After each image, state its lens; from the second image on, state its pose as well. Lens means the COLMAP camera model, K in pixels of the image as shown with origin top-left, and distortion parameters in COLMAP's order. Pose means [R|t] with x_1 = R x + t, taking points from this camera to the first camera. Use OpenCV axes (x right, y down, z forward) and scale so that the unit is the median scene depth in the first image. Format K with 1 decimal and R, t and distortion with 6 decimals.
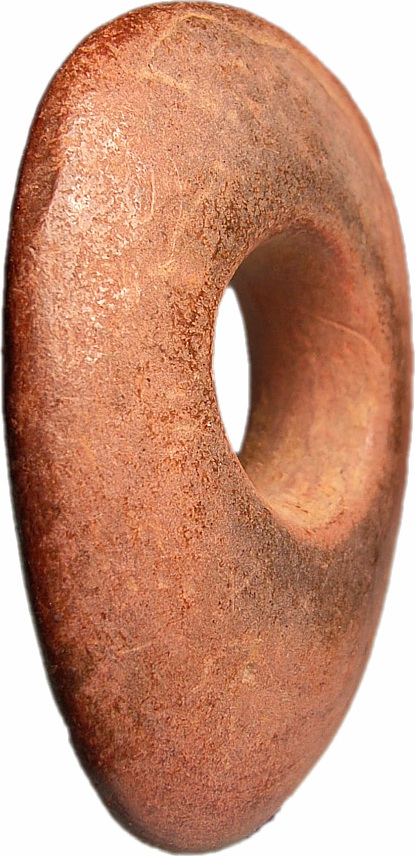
lens RADIAL K [[800.1, 0, 208.1], [0, 800.1, 421.3], [0, 0, 1]] dist [-0.012762, 0.000000]
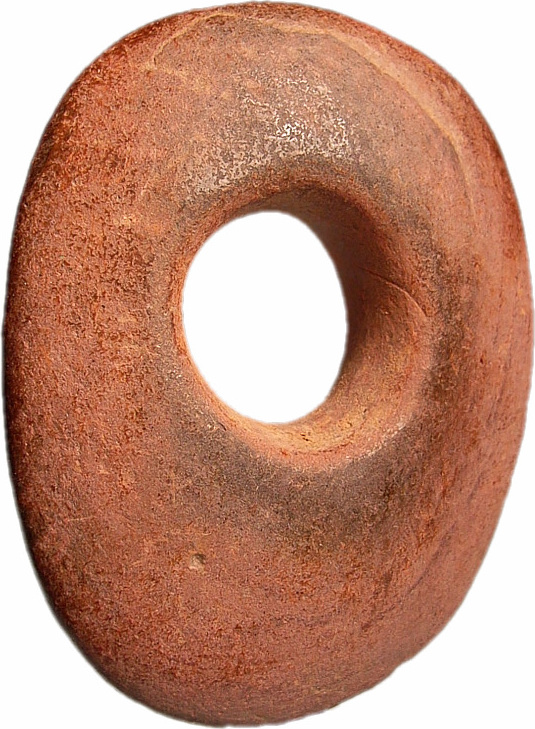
lens RADIAL K [[723.9, 0, 266.6], [0, 723.9, 369.4], [0, 0, 1]] dist [0.010841, 0.000000]
pose [[0.930635, 0.055484, -0.361719, 0.564738], [-0.067893, 0.997457, -0.021676, 0.052625], [0.359596, 0.044730, 0.932035, 0.032271]]
